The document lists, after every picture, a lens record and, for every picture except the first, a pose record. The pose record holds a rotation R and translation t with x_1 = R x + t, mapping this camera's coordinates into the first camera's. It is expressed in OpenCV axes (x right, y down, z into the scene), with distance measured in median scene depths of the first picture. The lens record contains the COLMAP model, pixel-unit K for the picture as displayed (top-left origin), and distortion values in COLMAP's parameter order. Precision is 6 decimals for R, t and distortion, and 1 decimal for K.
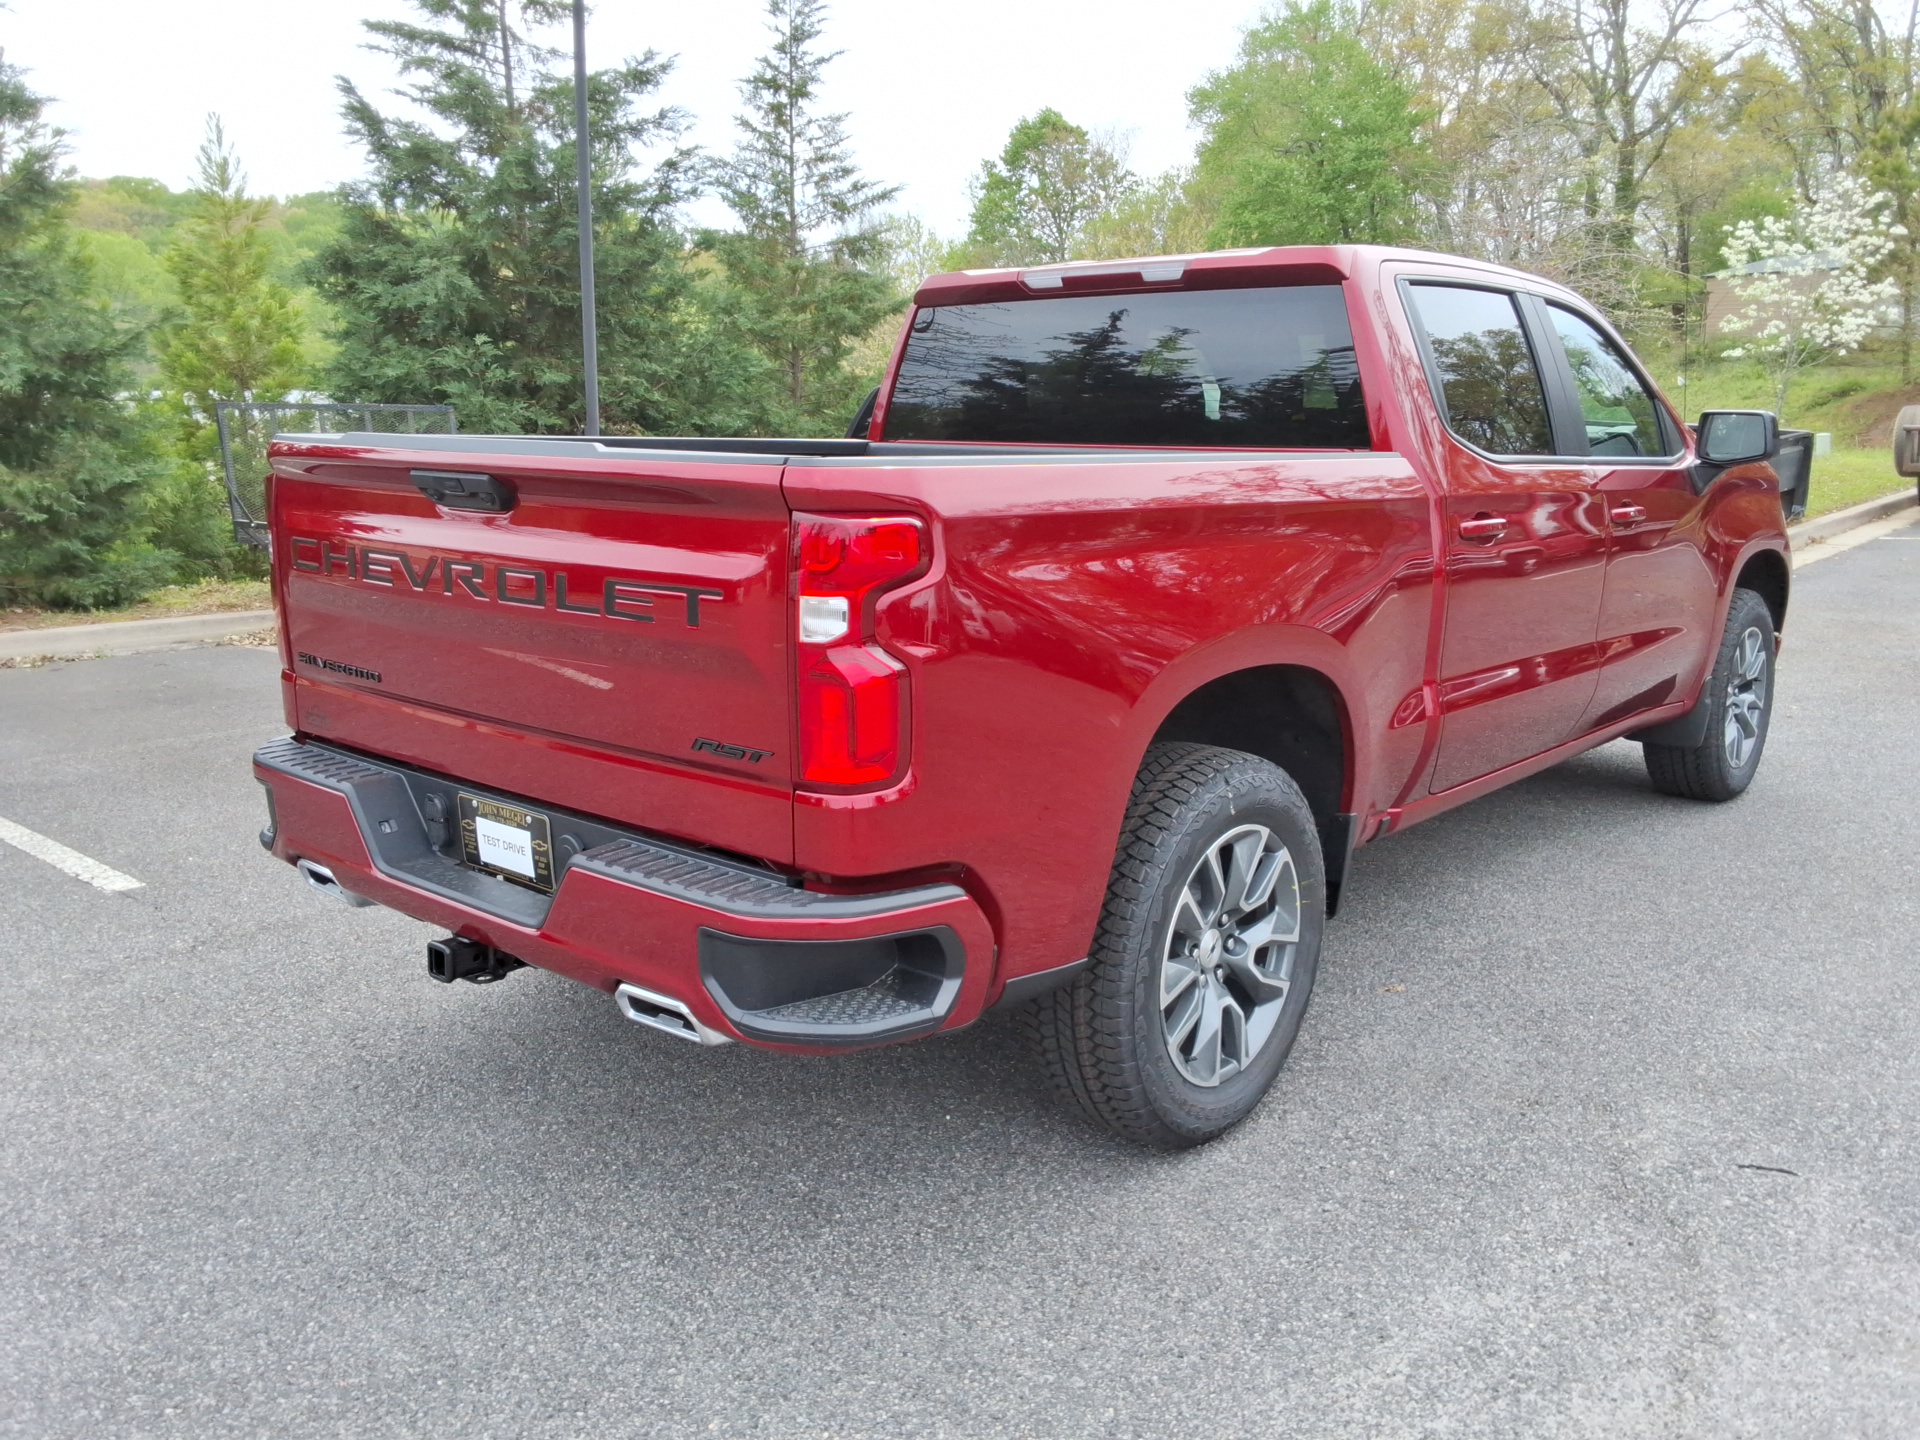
lens RADIAL K [[1535.5, 0, 963.5], [0, 1535.5, 714.0], [0, 0, 1]] dist [0.138433, -0.220491]
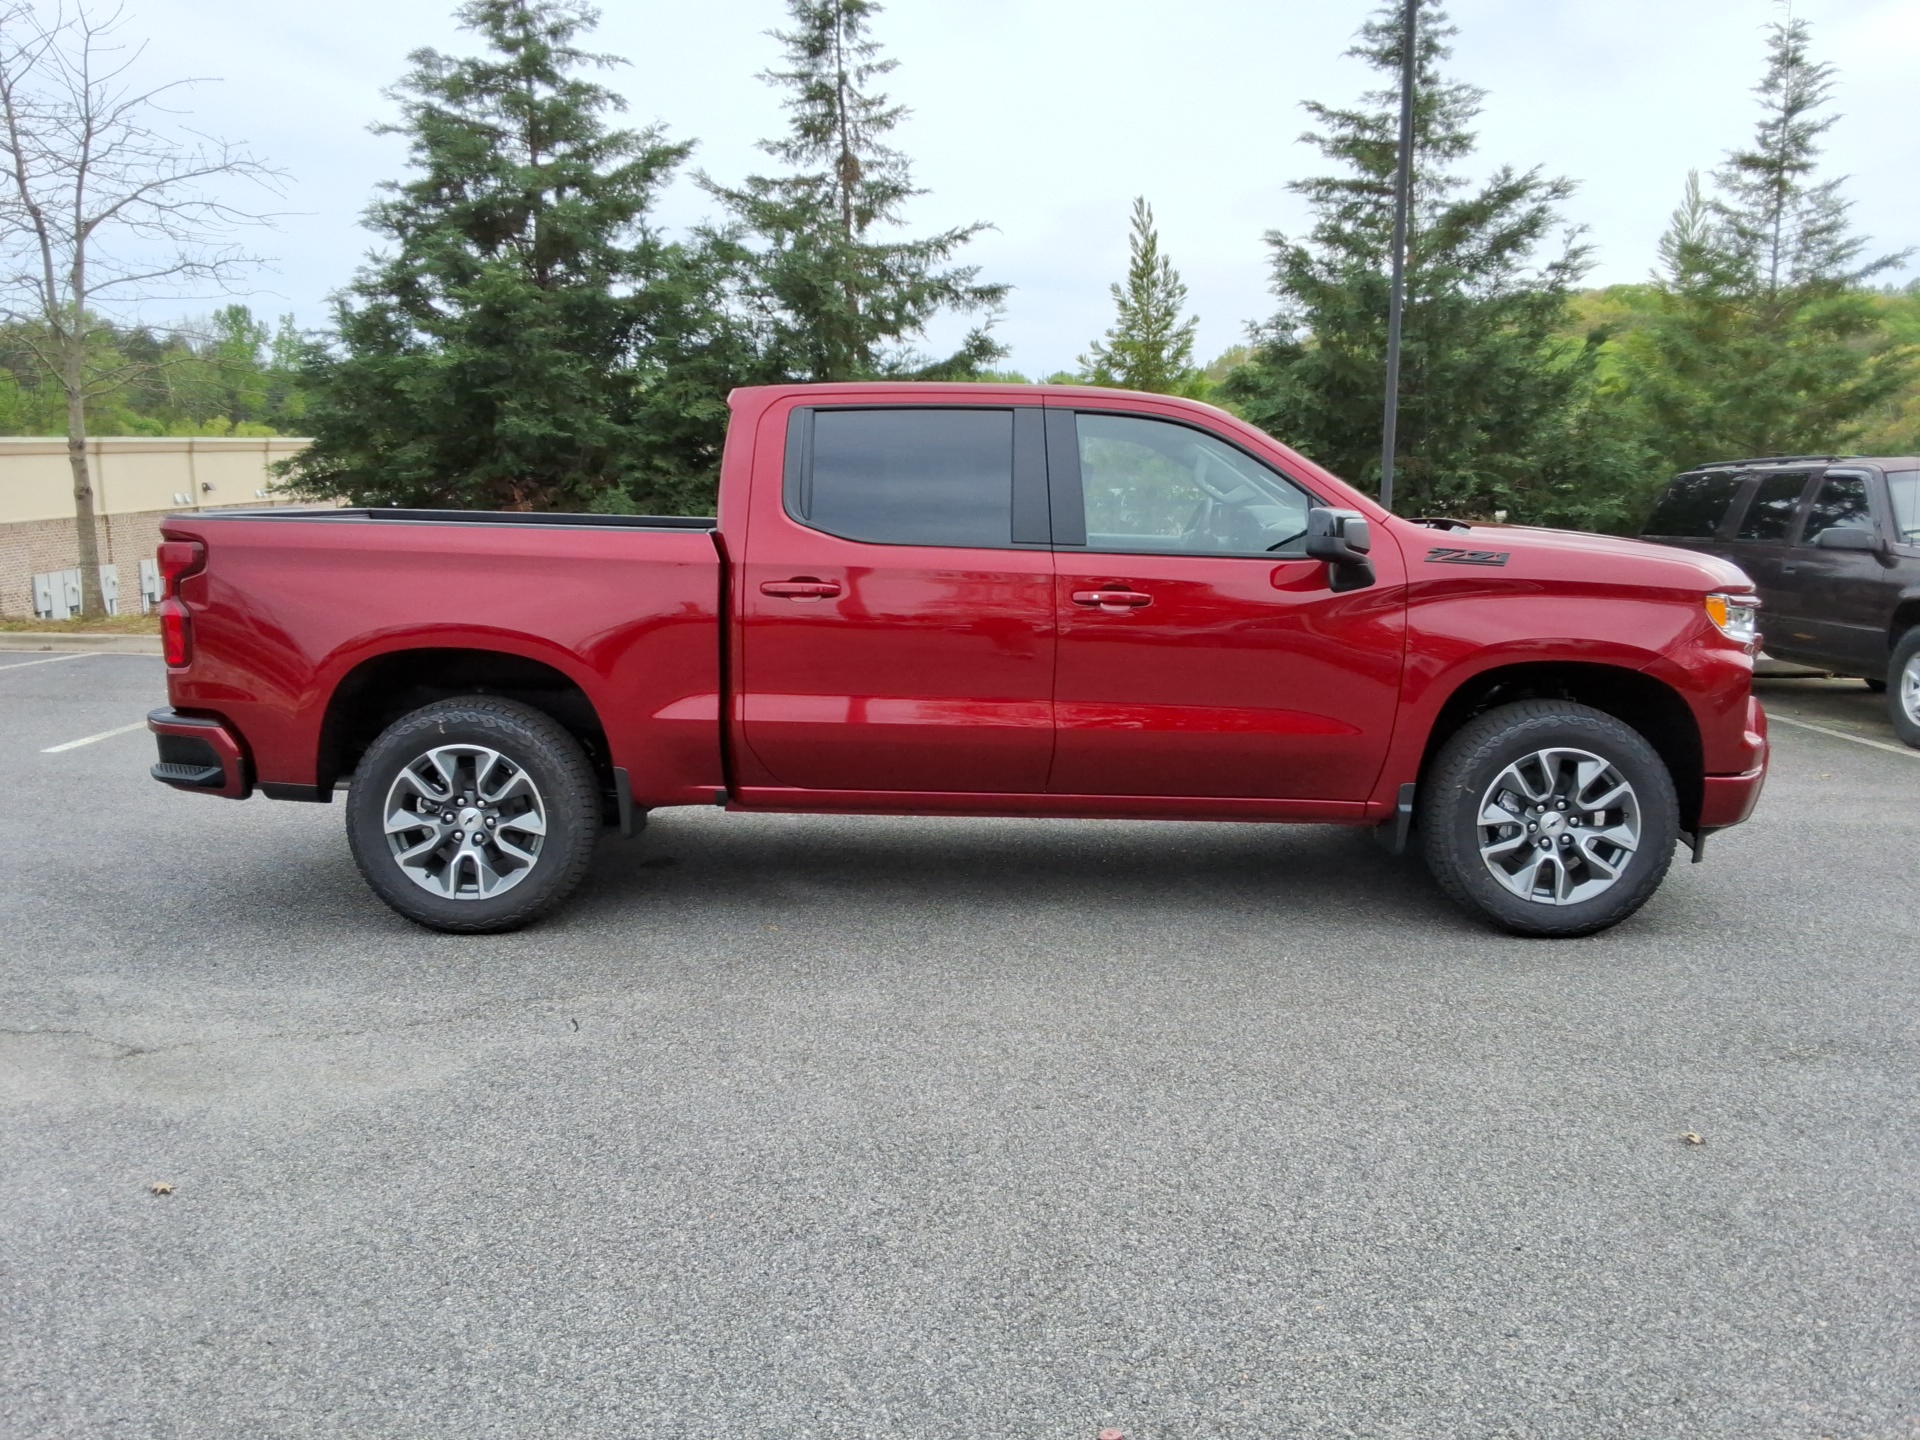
lens RADIAL K [[1542.3, 0, 969.6], [0, 1542.3, 712.6], [0, 0, 1]] dist [0.095670, -0.139950]
pose [[0.639368, 0.109165, -0.761112, 1.195895], [-0.152818, 0.988164, 0.013356, -0.045200], [0.753562, 0.107773, 0.648483, 0.209630]]
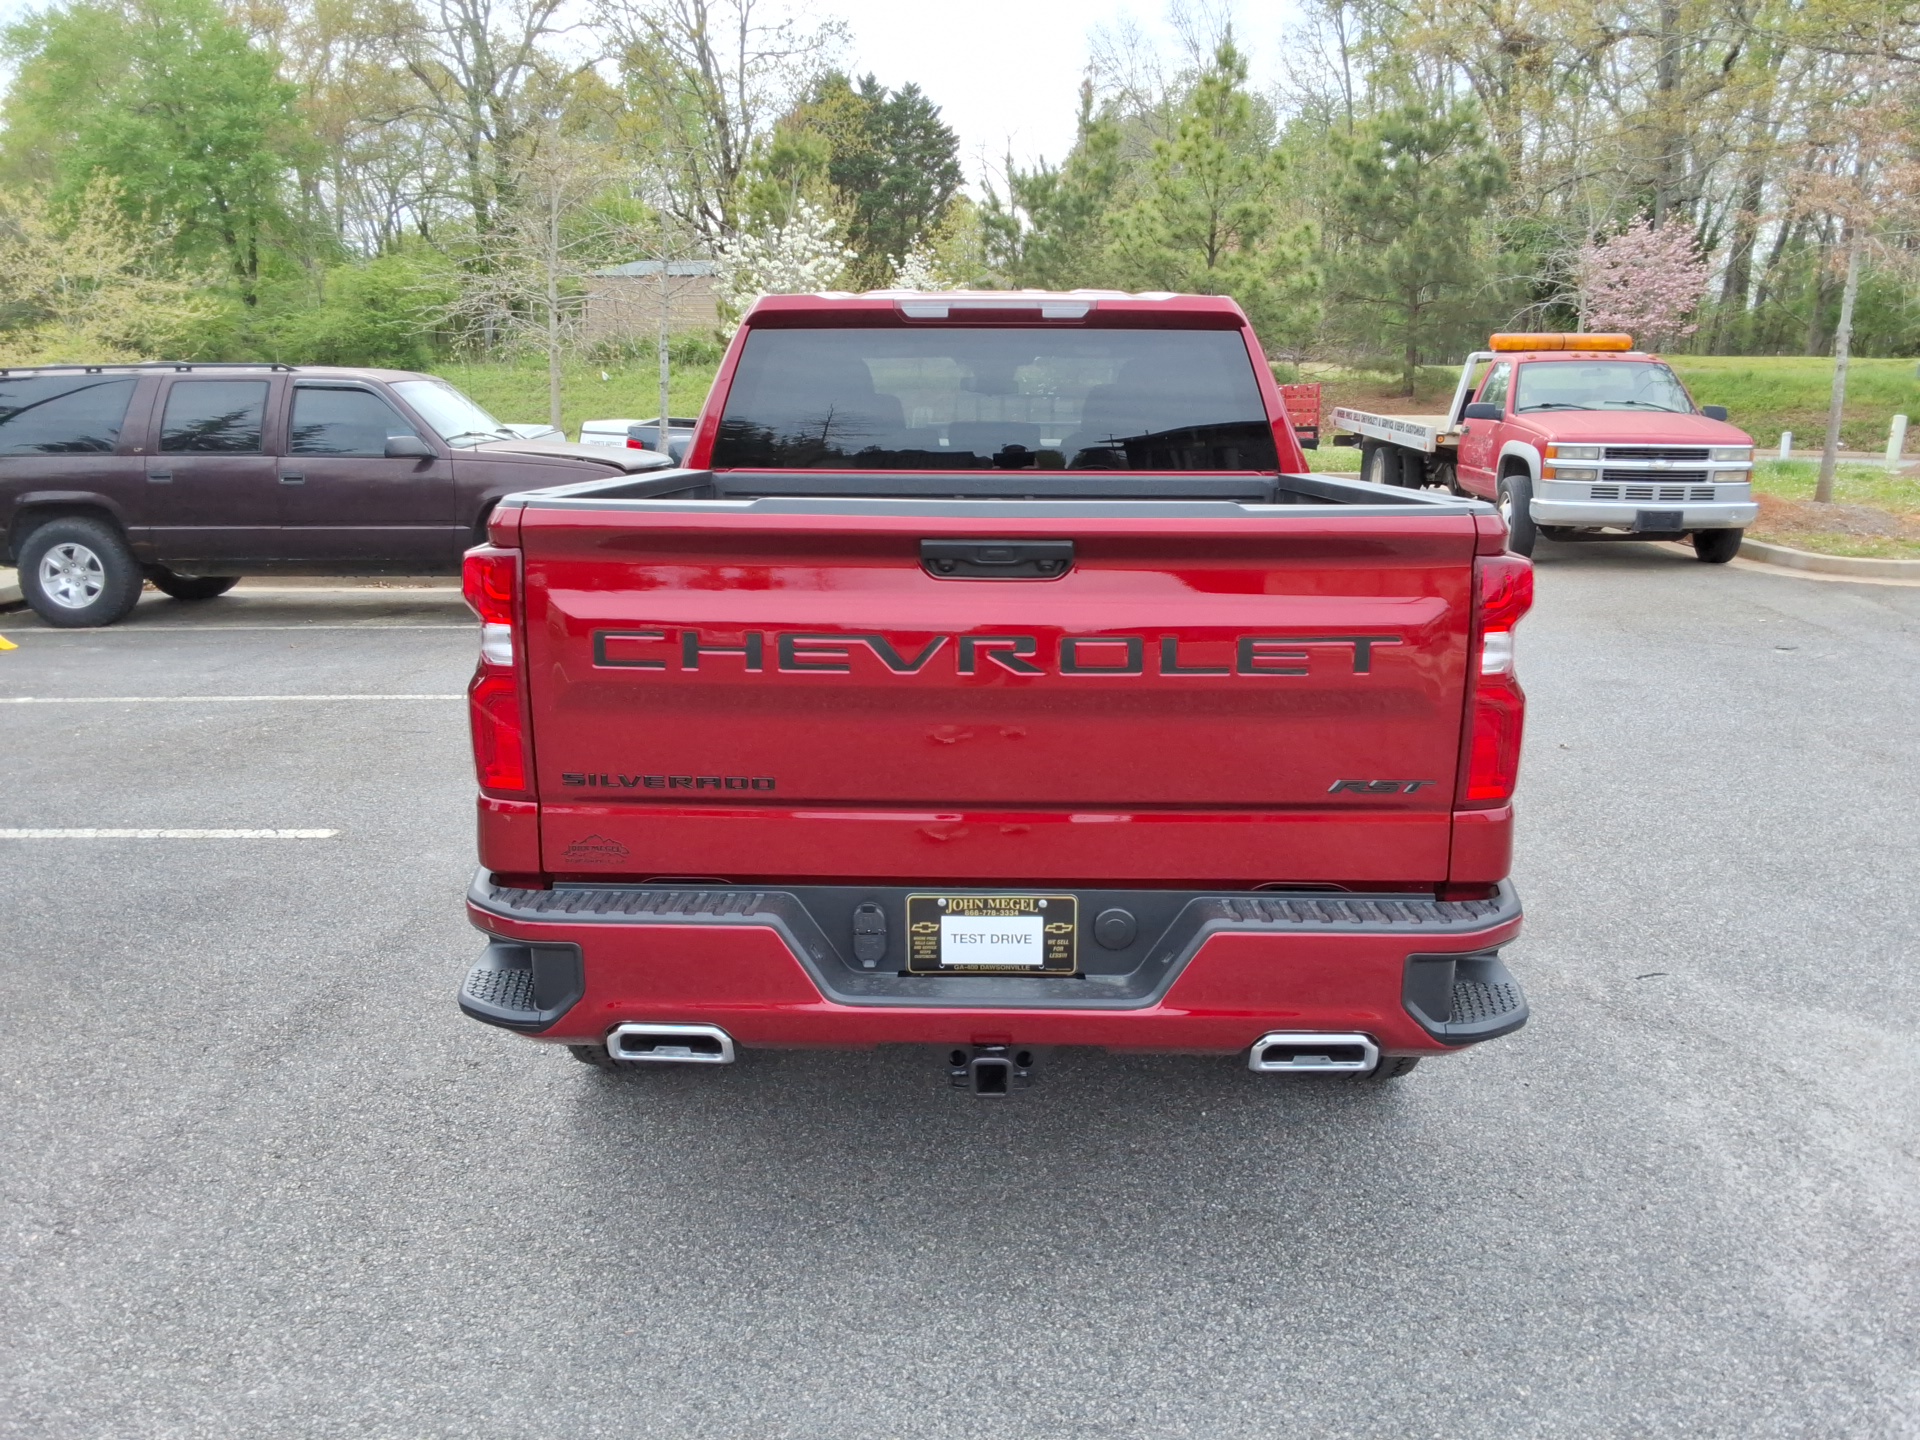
lens RADIAL K [[1535.5, 0, 963.5], [0, 1535.5, 714.0], [0, 0, 1]] dist [0.138433, -0.220491]
pose [[0.771926, -0.128355, 0.622620, -0.538766], [0.123093, 0.991048, 0.051696, -0.060662], [-0.623682, 0.036735, 0.780815, 0.183644]]
